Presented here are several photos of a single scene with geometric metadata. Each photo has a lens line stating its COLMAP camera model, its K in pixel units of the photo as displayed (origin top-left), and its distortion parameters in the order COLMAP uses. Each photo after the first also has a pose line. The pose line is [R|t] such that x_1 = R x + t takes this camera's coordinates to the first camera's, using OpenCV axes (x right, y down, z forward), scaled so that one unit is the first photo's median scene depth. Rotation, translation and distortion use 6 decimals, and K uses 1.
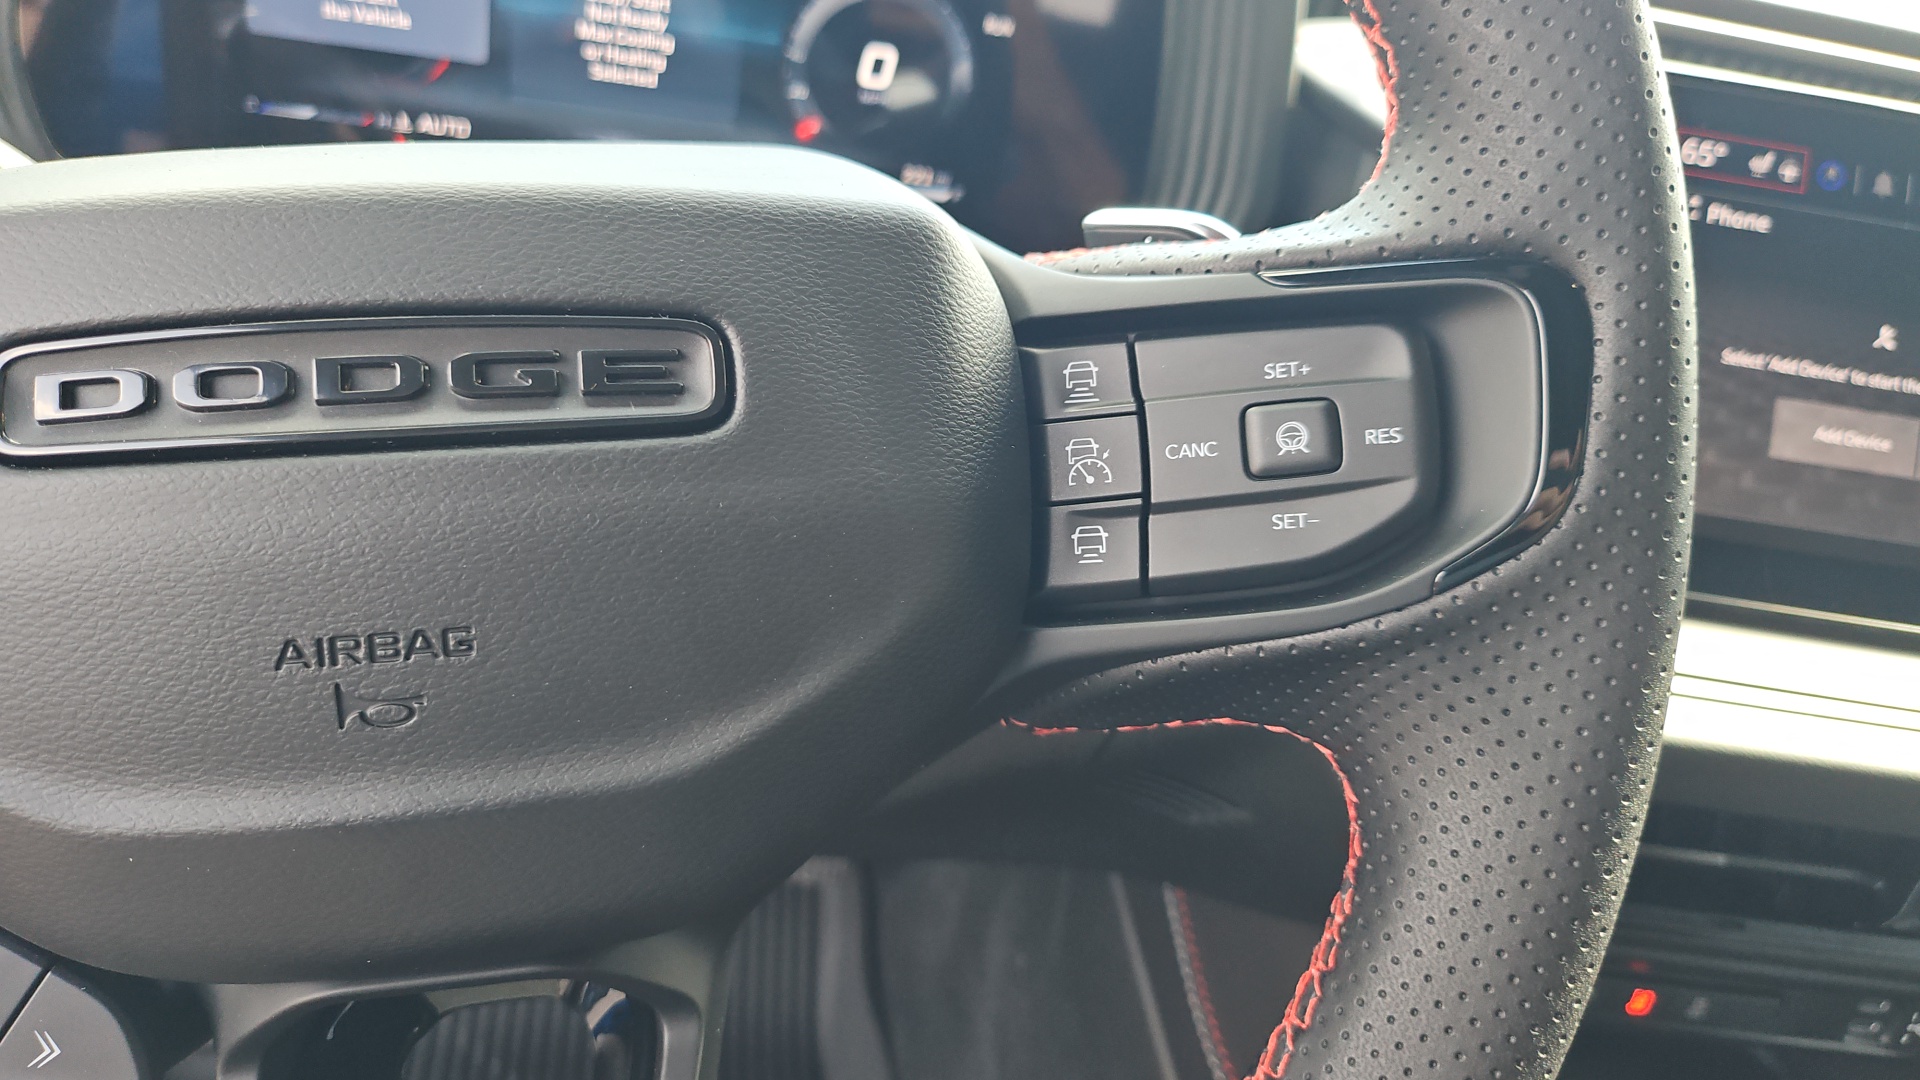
lens RADIAL K [[1303.1, 0, 960.0], [0, 1303.1, 540.0], [0, 0, 1]] dist [0.041964, -0.079090]
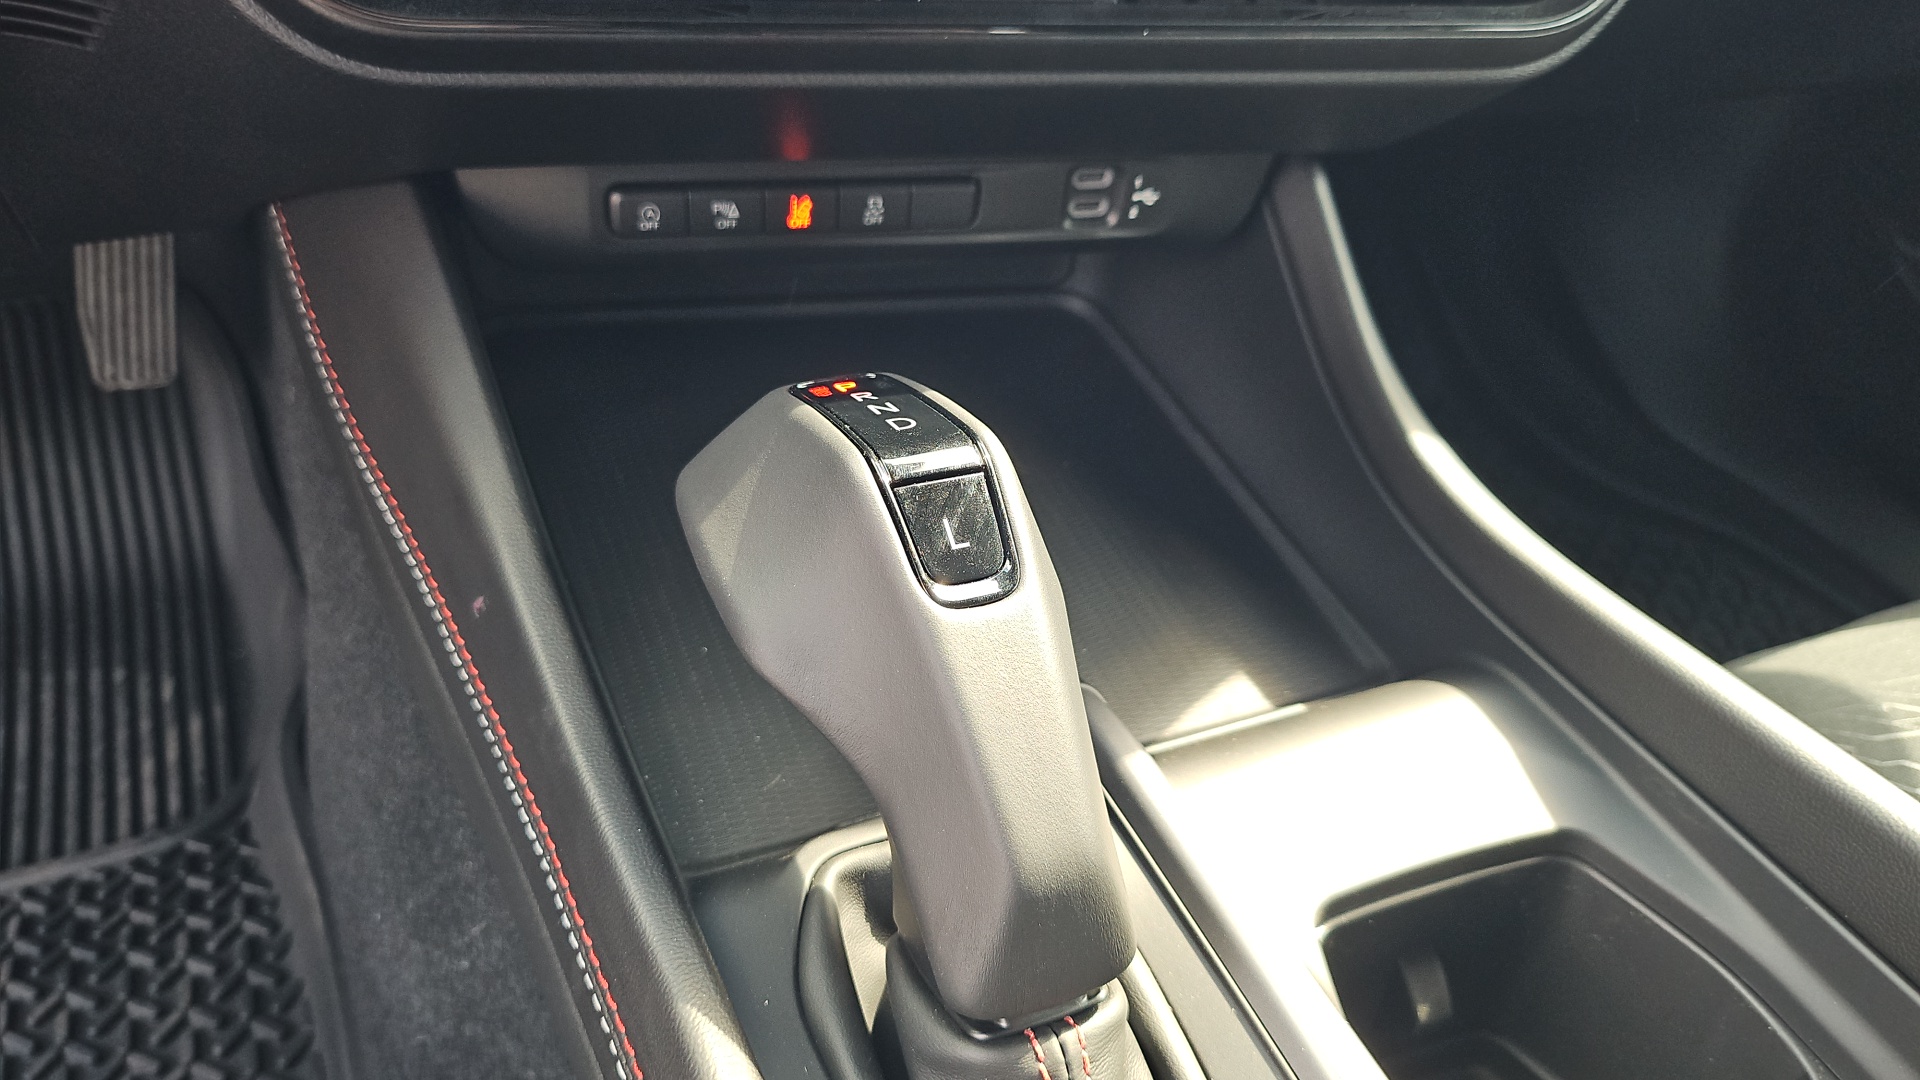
lens RADIAL K [[1303.1, 0, 960.0], [0, 1303.1, 540.0], [0, 0, 1]] dist [0.041964, -0.079090]
pose [[0.962780, -0.217724, 0.160159, 0.524183], [0.155727, 0.931155, 0.329696, 0.343509], [-0.220916, -0.292484, 0.930403, 0.186752]]
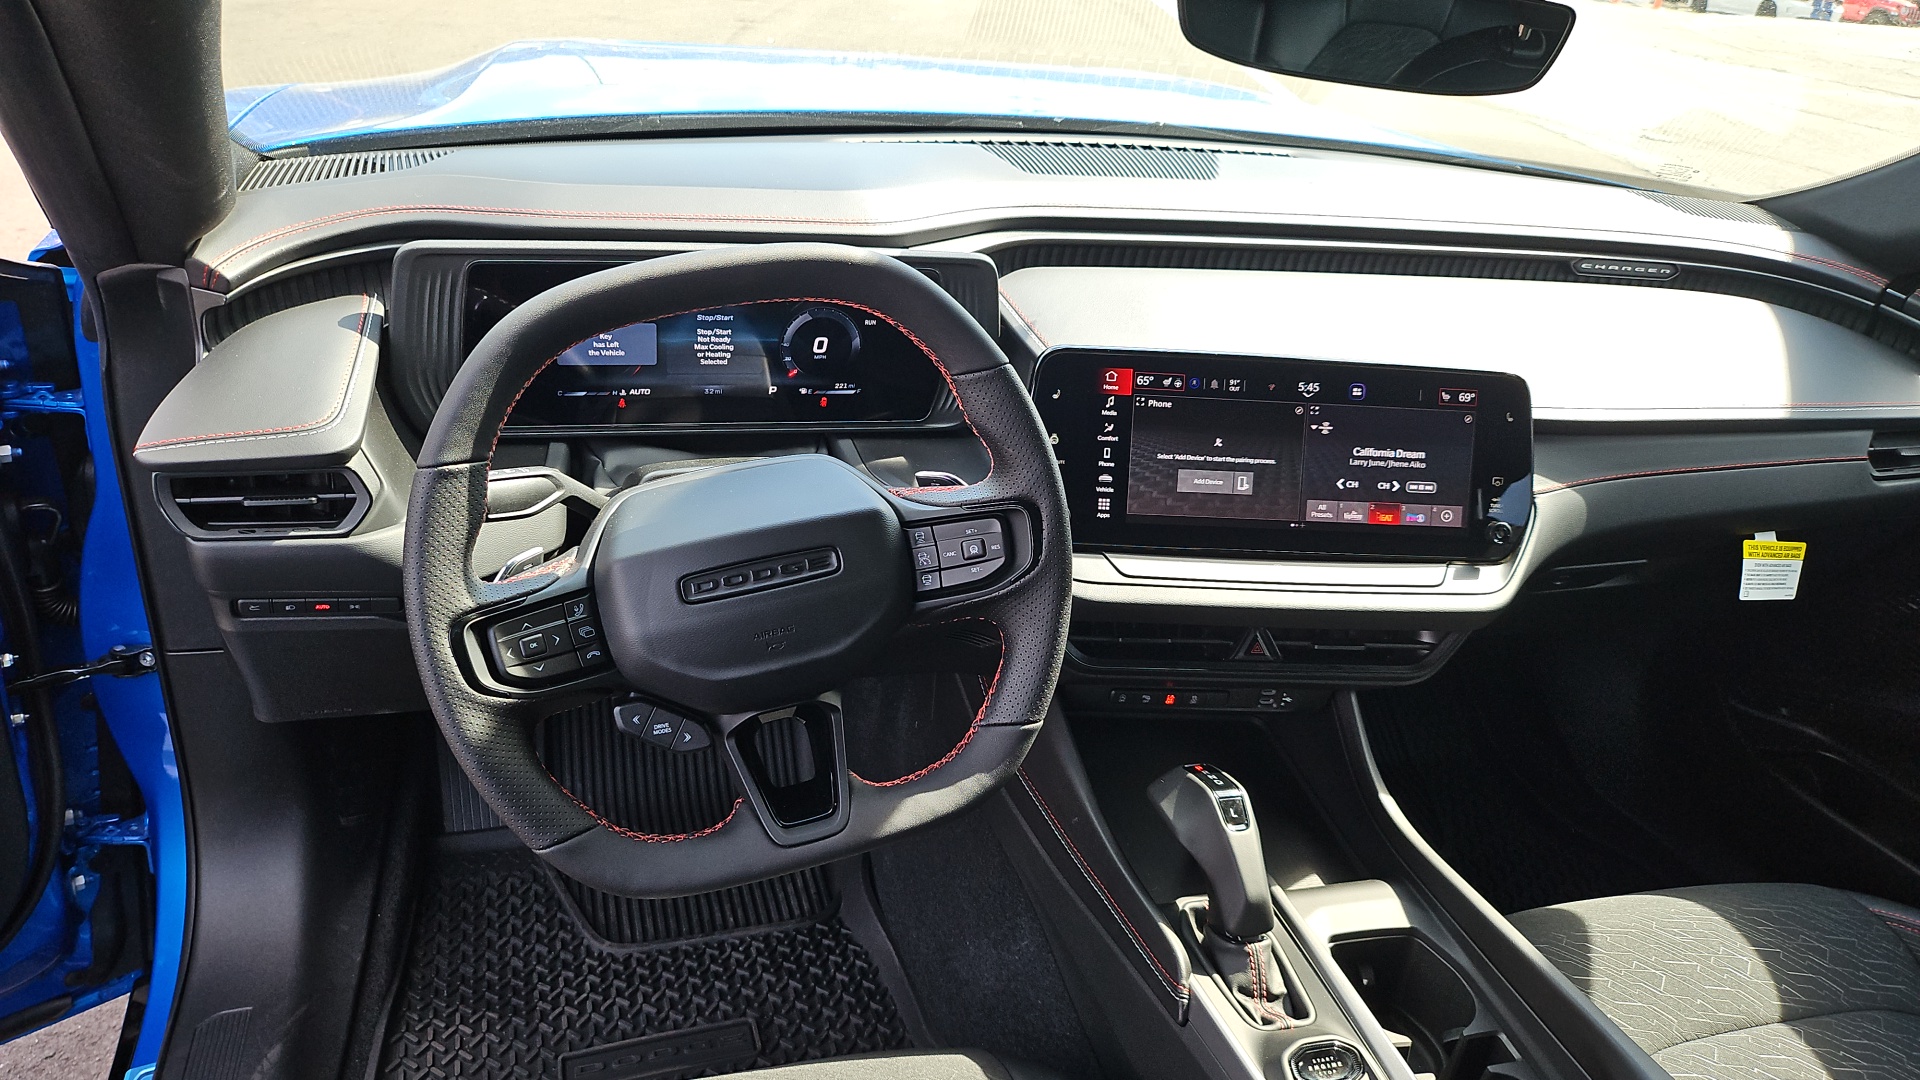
lens RADIAL K [[1303.1, 0, 960.0], [0, 1303.1, 540.0], [0, 0, 1]] dist [0.041964, -0.079090]
pose [[0.990141, -0.102438, 0.095541, -0.090524], [0.091215, 0.989141, 0.115236, -0.315202], [-0.106308, -0.105386, 0.988733, -1.617428]]
